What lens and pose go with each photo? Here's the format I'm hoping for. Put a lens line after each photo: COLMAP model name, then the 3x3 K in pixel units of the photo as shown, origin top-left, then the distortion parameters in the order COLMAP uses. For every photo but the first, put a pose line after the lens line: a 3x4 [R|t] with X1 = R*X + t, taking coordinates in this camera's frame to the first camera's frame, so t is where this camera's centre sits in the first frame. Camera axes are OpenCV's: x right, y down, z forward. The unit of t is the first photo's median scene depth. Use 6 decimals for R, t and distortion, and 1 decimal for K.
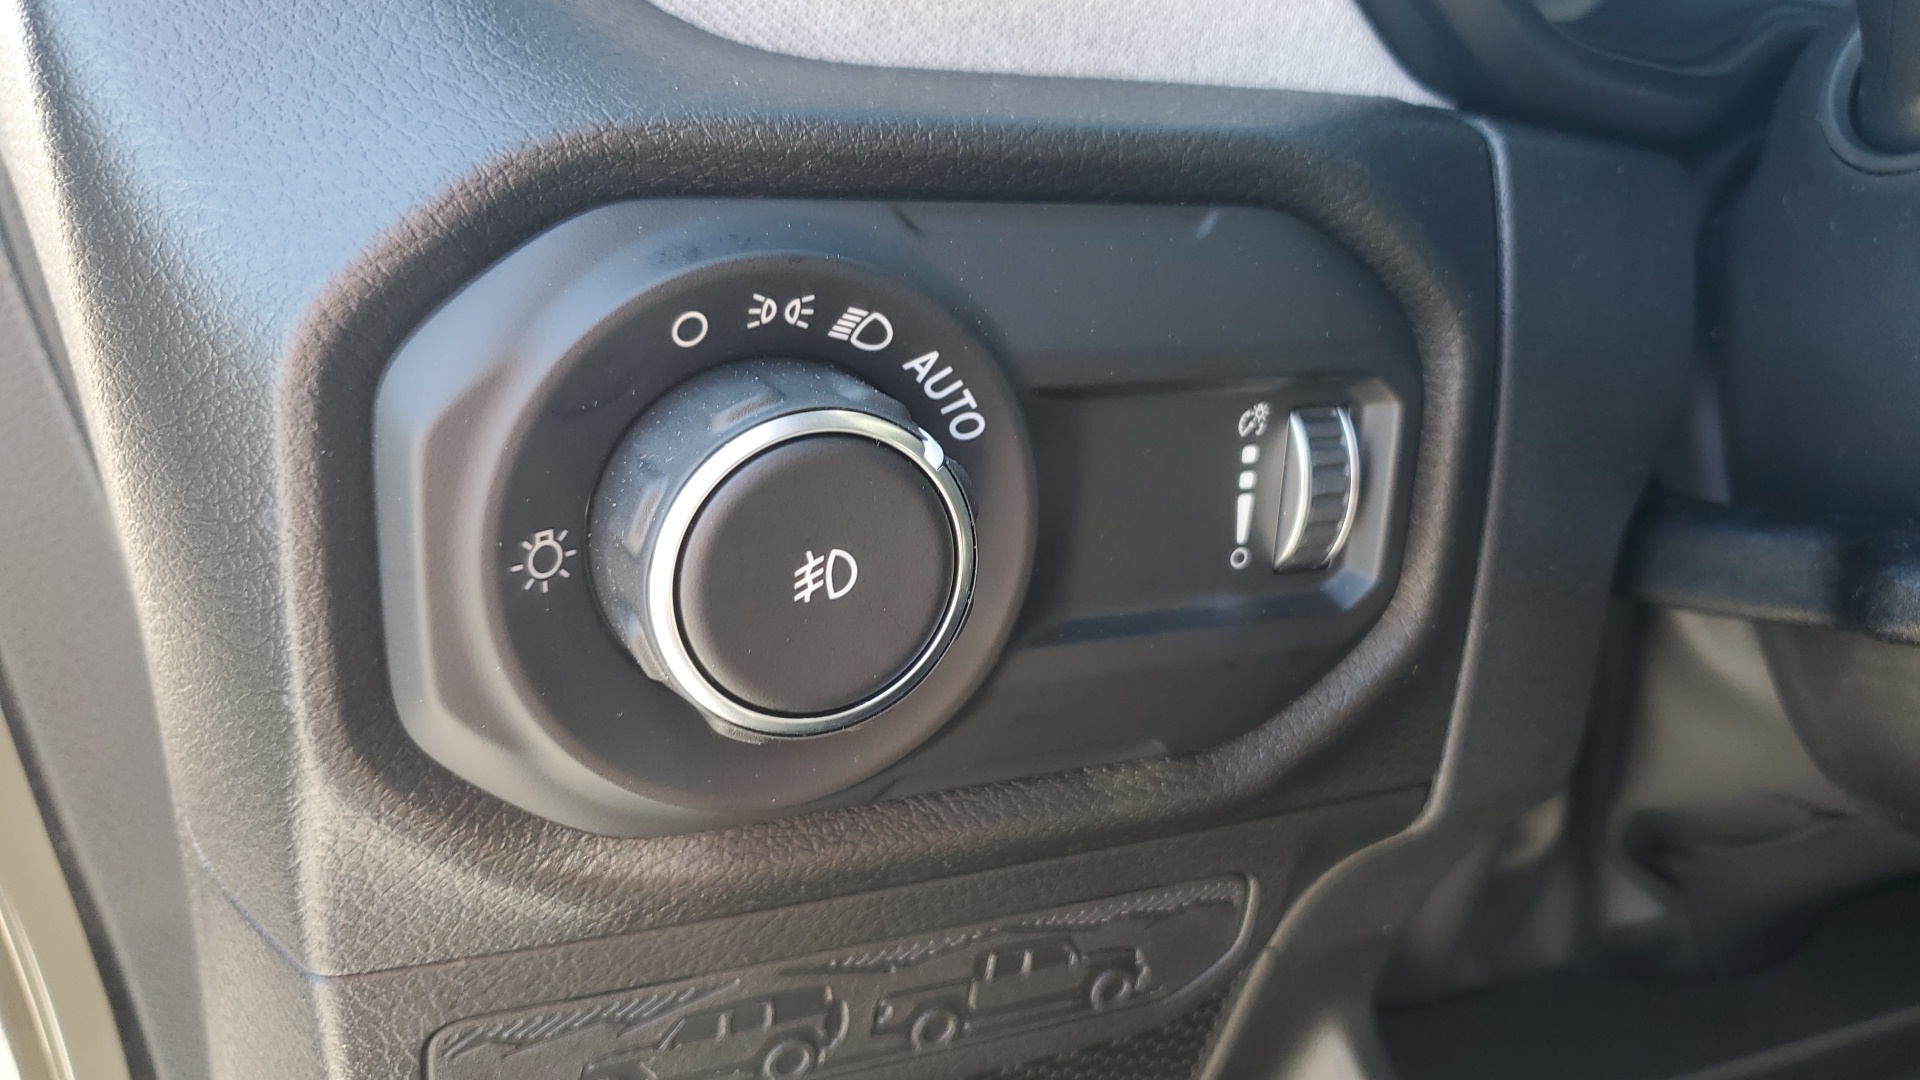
lens RADIAL K [[1488.7, 0, 960.0], [0, 1488.7, 540.0], [0, 0, 1]] dist [0.100592, -0.215262]
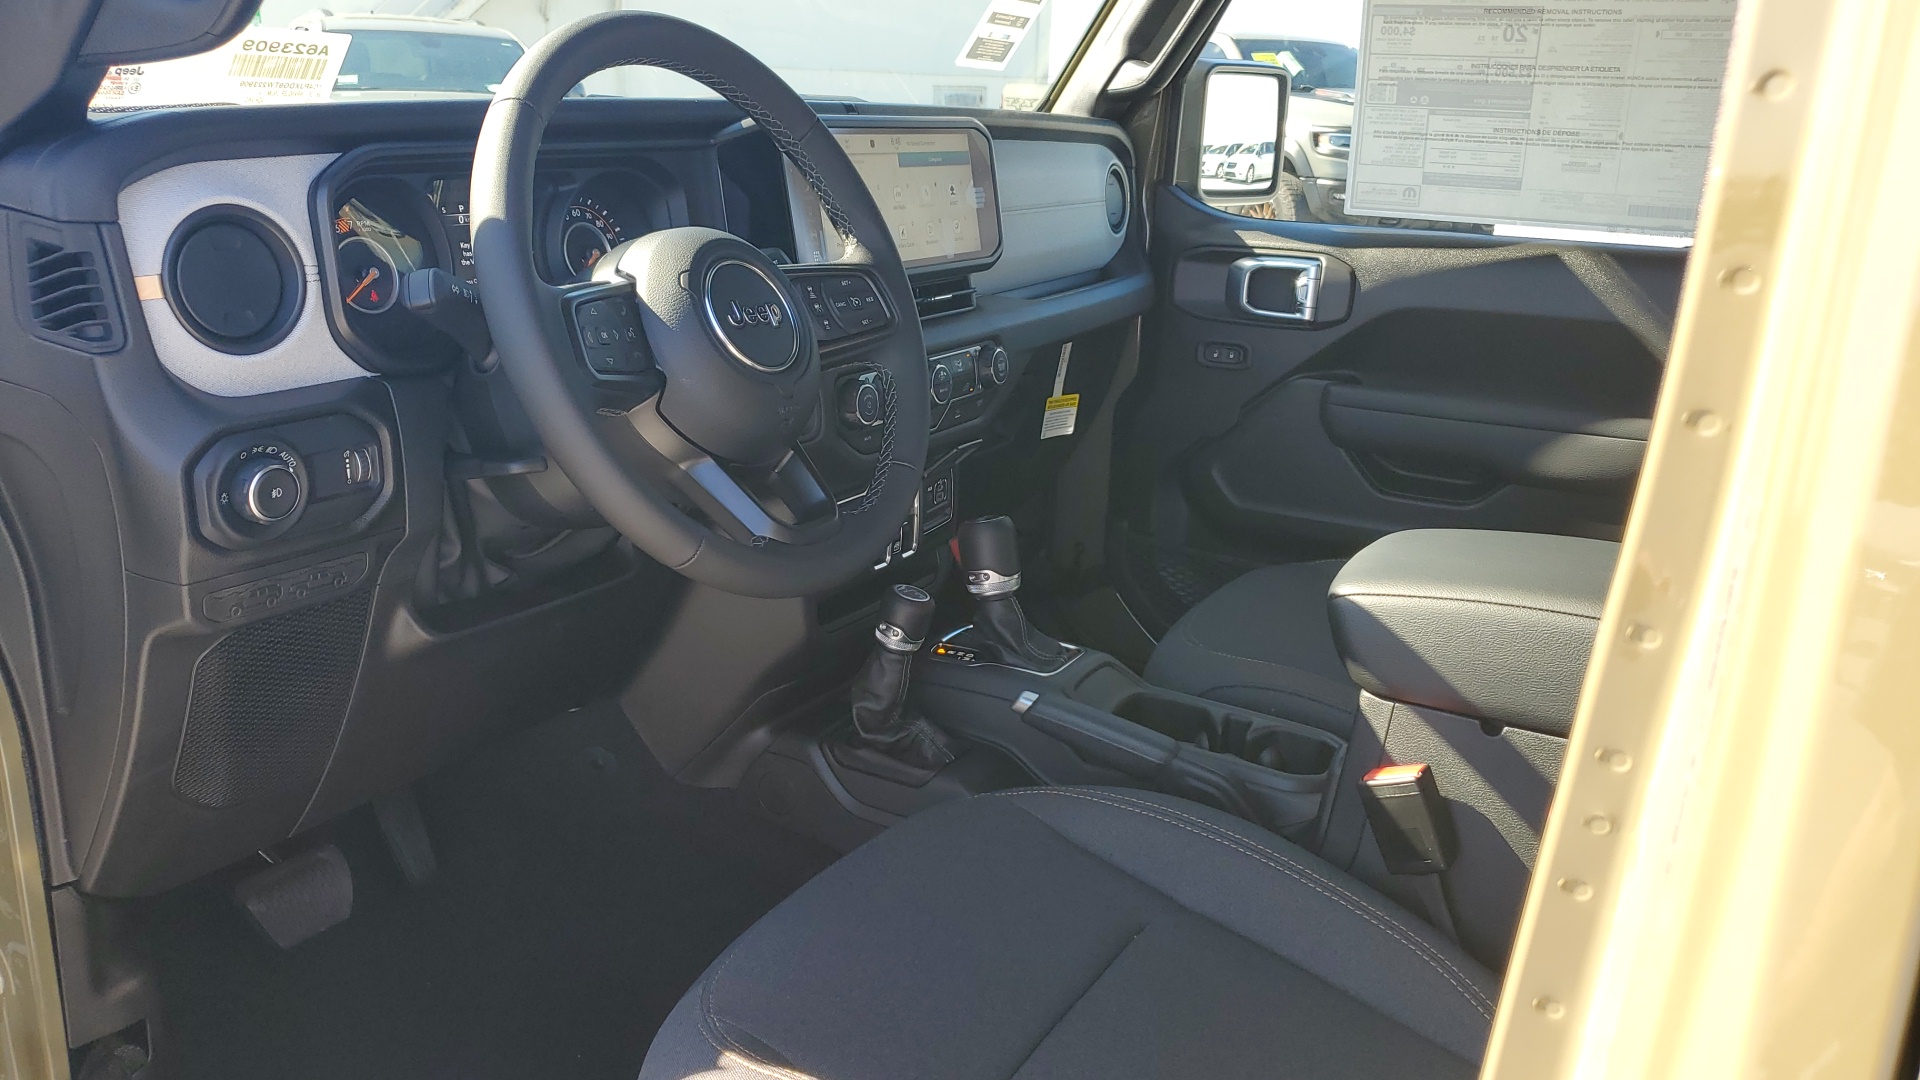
lens RADIAL K [[1497.1, 0, 960.0], [0, 1497.1, 540.0], [0, 0, 1]] dist [0.002700, 0.007429]
pose [[0.828250, -0.184061, 0.529267, -0.857060], [0.170036, 0.982533, 0.075603, 0.182330], [-0.533938, 0.027377, 0.845080, -4.567542]]
